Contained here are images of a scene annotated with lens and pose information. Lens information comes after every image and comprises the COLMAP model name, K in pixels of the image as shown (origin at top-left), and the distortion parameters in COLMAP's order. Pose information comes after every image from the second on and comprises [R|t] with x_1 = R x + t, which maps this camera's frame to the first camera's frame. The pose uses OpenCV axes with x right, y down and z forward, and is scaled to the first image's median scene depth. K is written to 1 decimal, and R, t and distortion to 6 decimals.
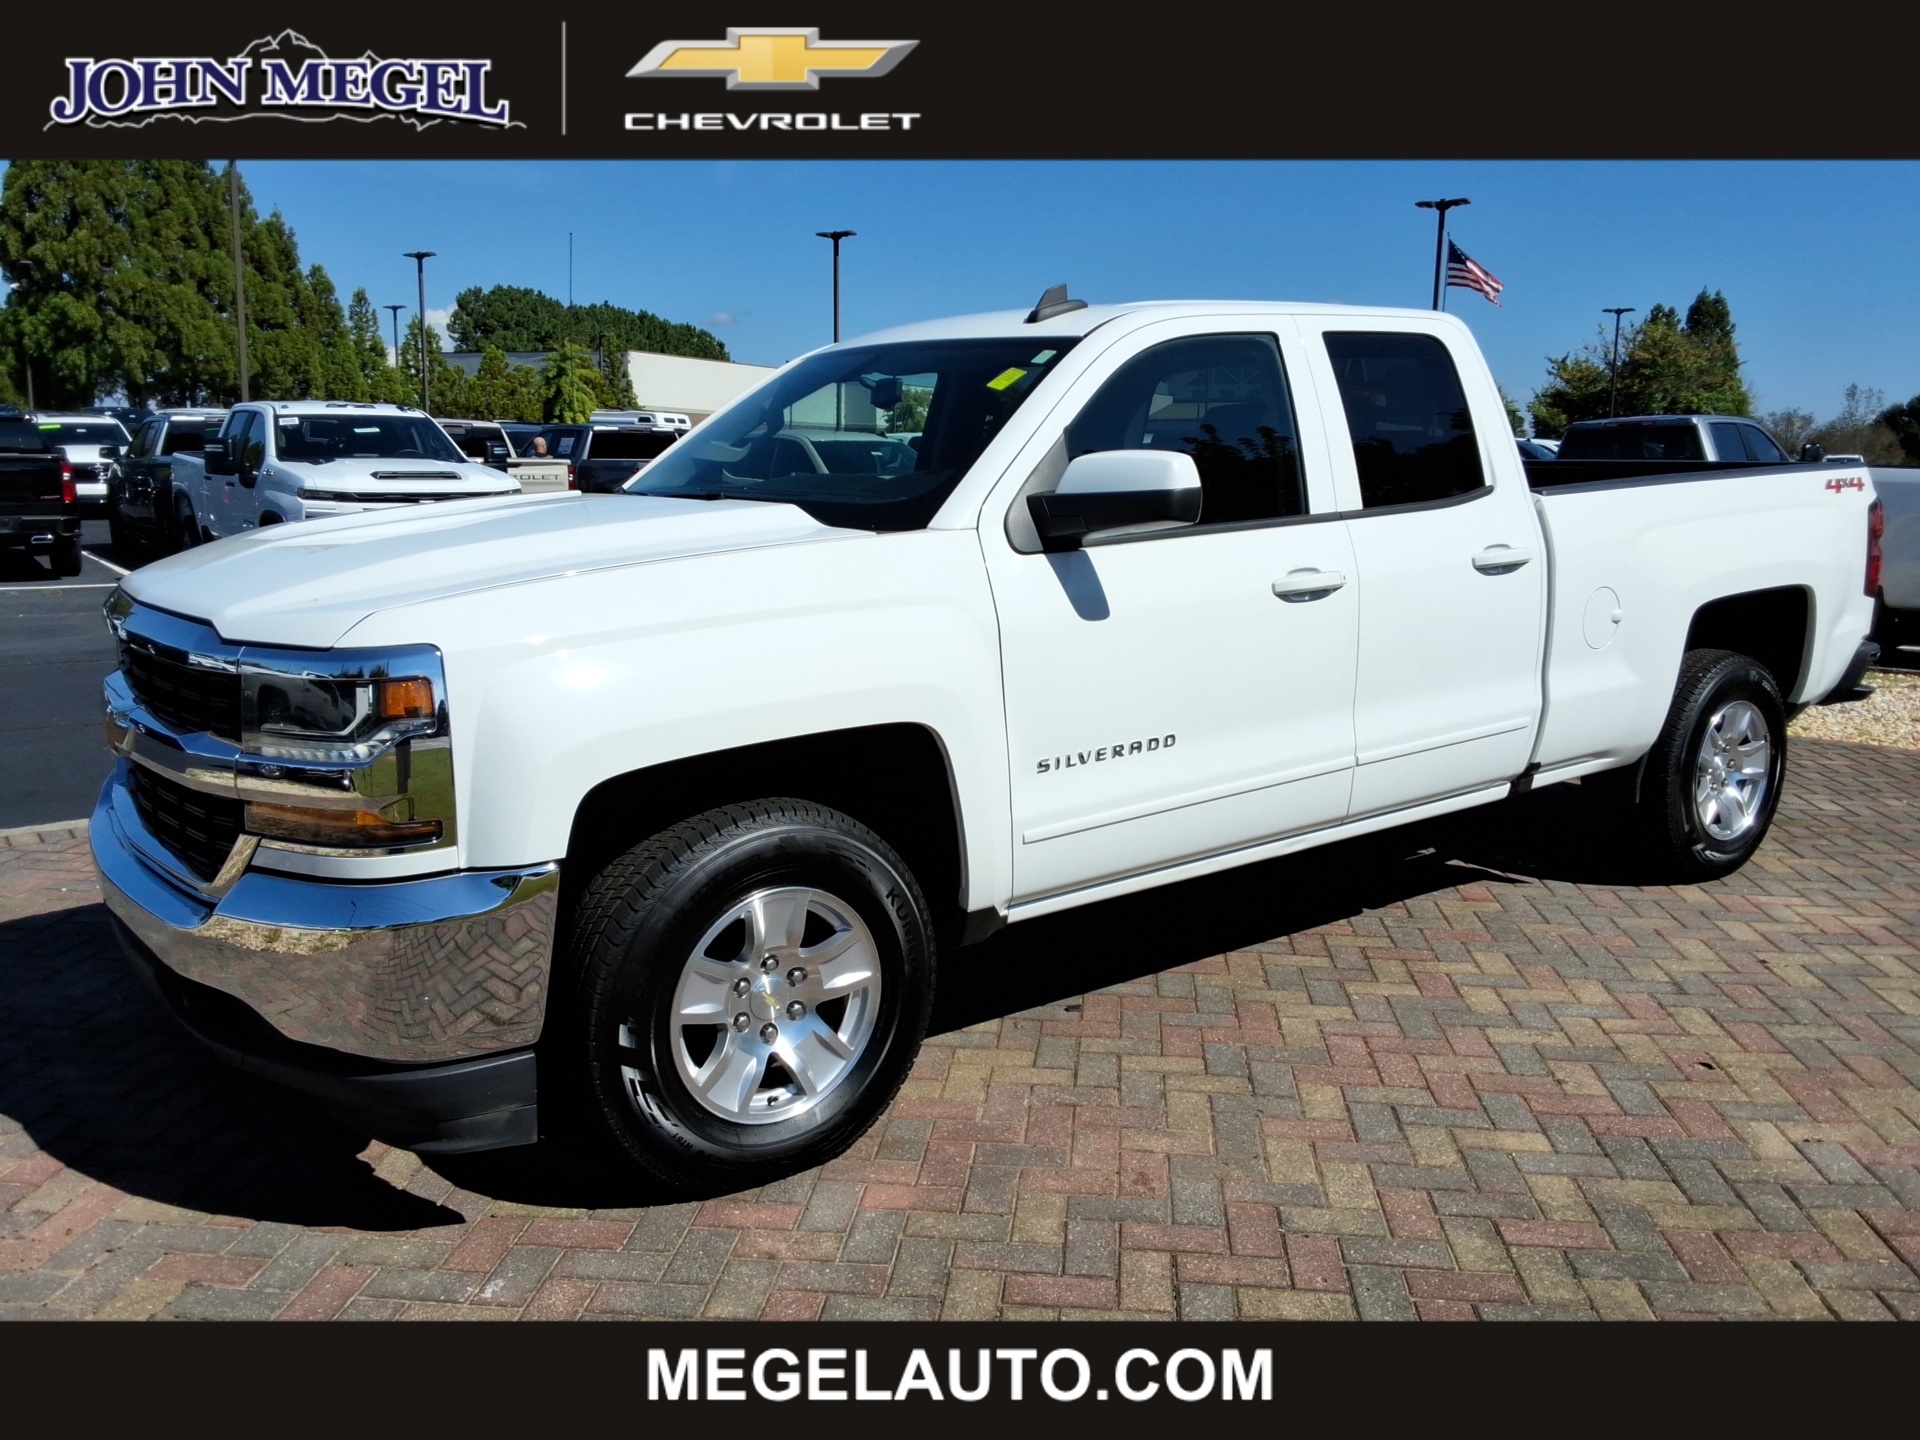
lens RADIAL K [[1539.9, 0, 960.0], [0, 1539.9, 709.7], [0, 0, 1]] dist [0.115713, -0.174612]
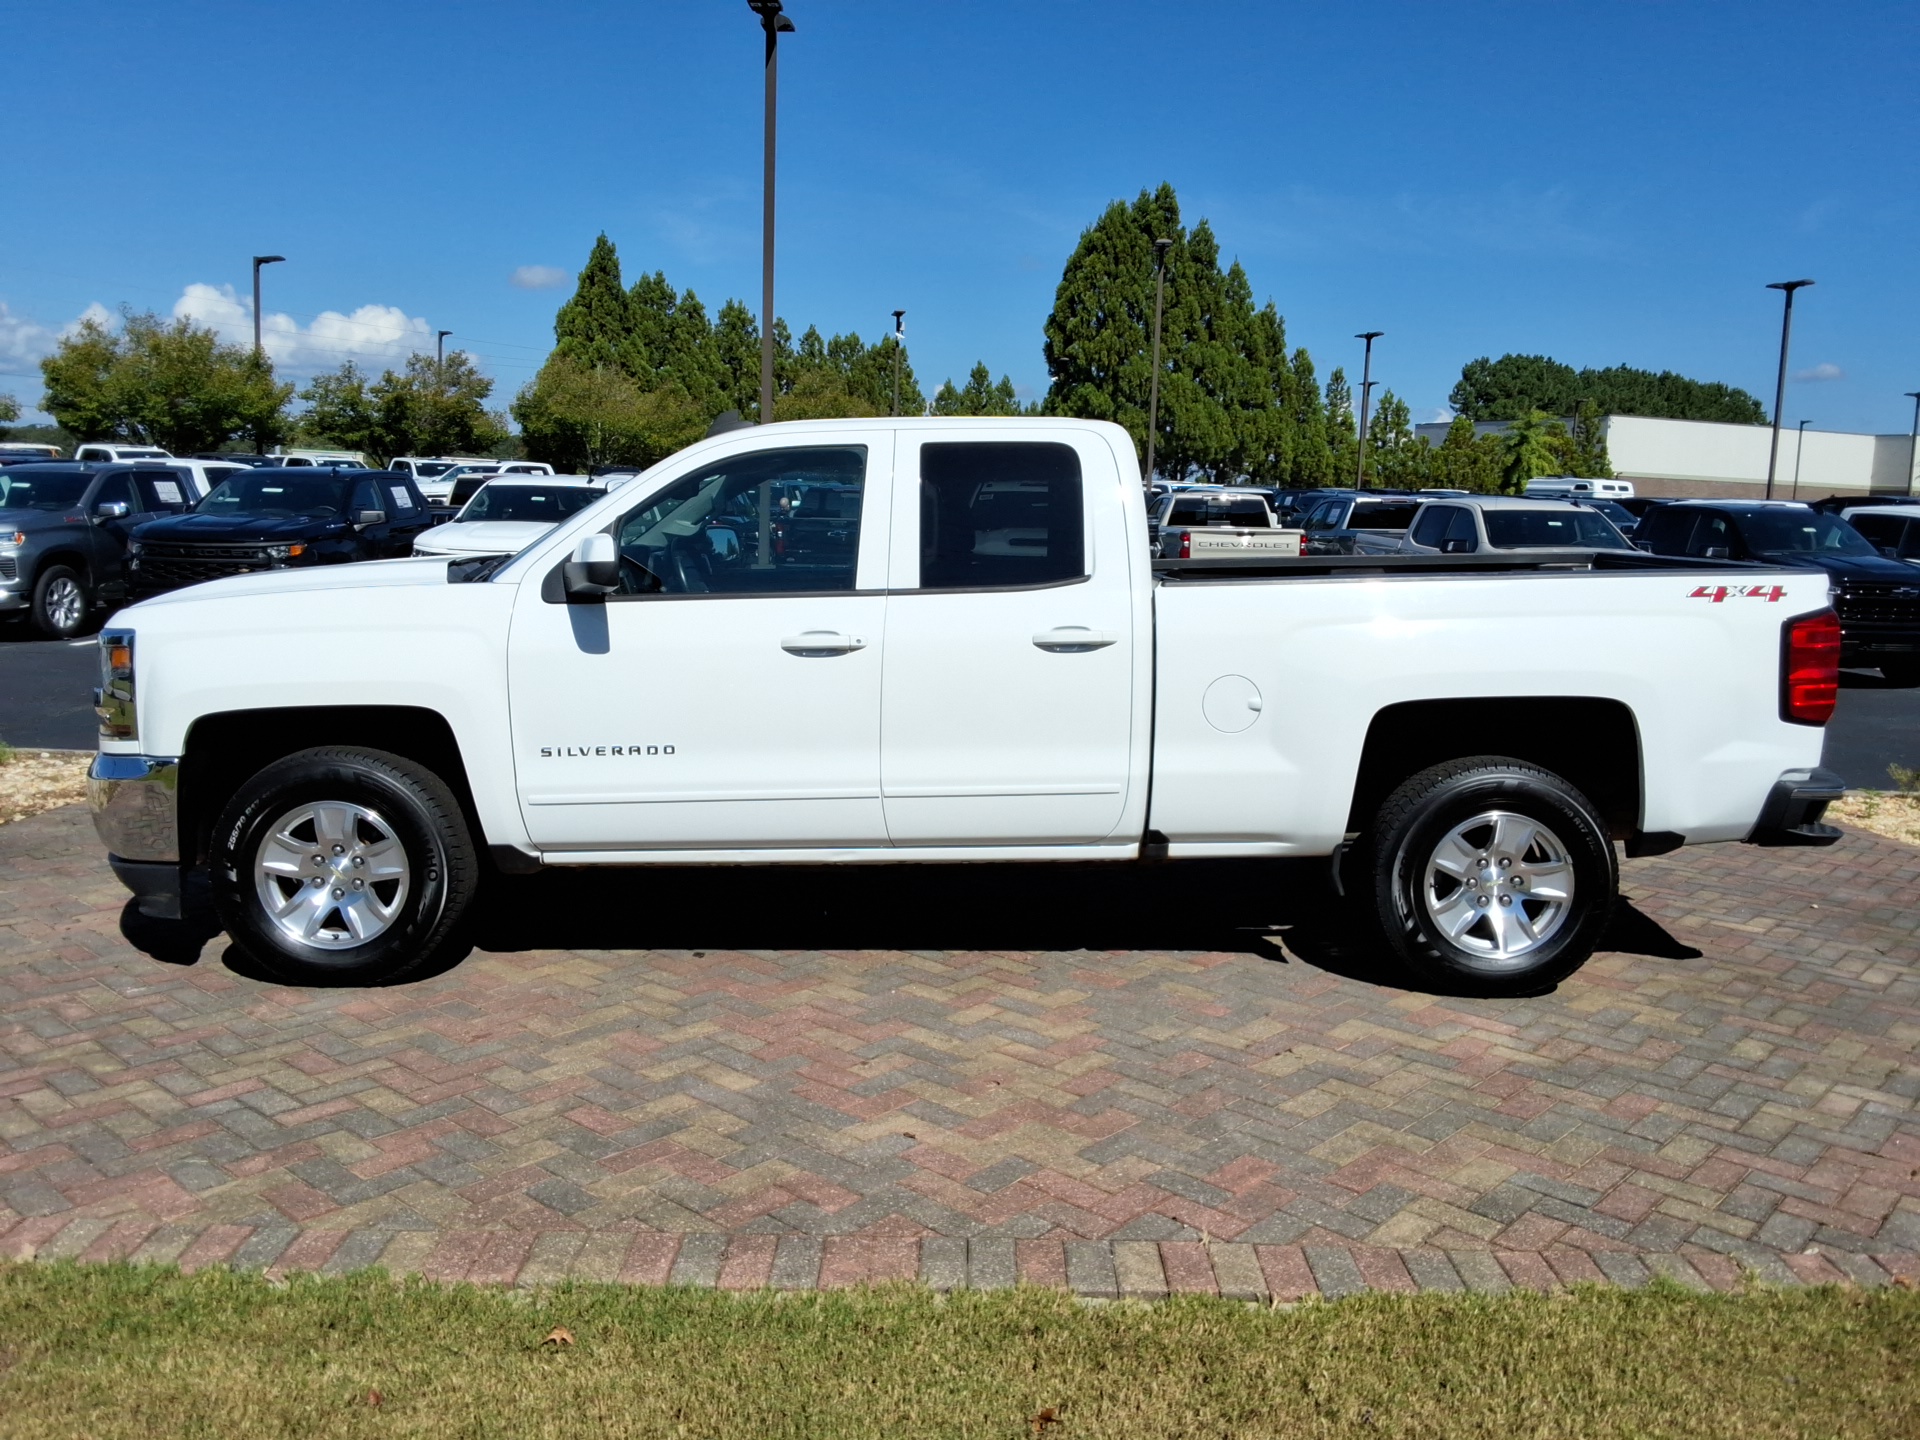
lens RADIAL K [[1539.9, 0, 973.5], [0, 1539.9, 717.1], [0, 0, 1]] dist [0.115713, -0.174612]
pose [[0.807481, 0.092657, -0.582572, 0.857837], [-0.114119, 0.993467, -0.000167, -0.028749], [0.578750, 0.066617, 0.812779, 0.044442]]
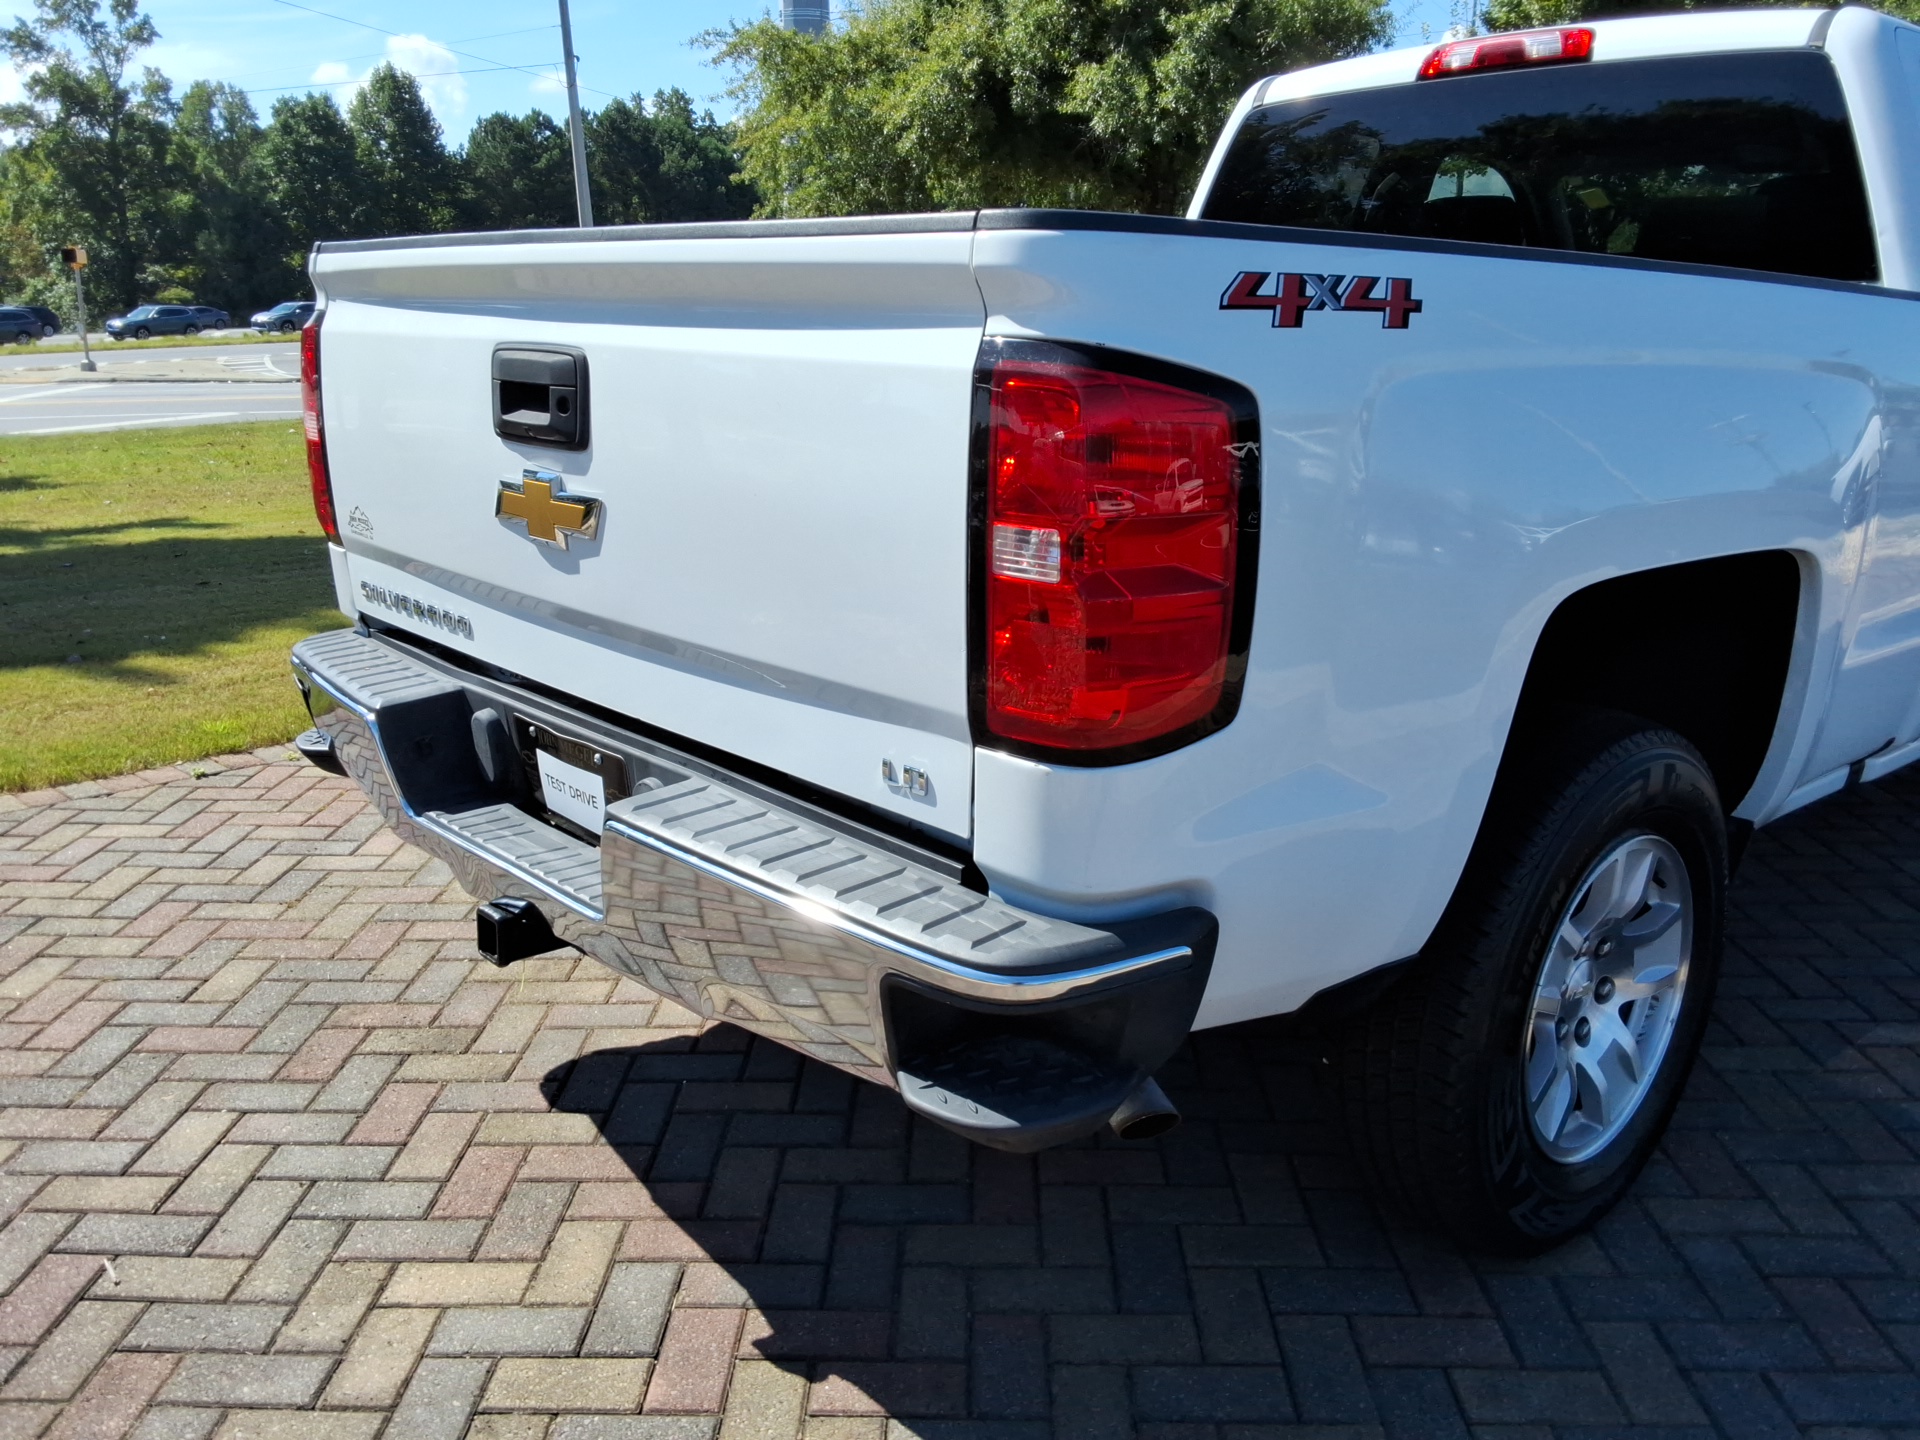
lens RADIAL K [[1539.9, 0, 949.4], [0, 1539.9, 714.1], [0, 0, 1]] dist [0.115713, -0.174612]
pose [[-0.996039, 0.015269, -0.087601, 0.532003], [-0.022816, 0.908283, 0.417733, -0.274549], [0.085945, 0.418077, -0.904337, 1.788501]]
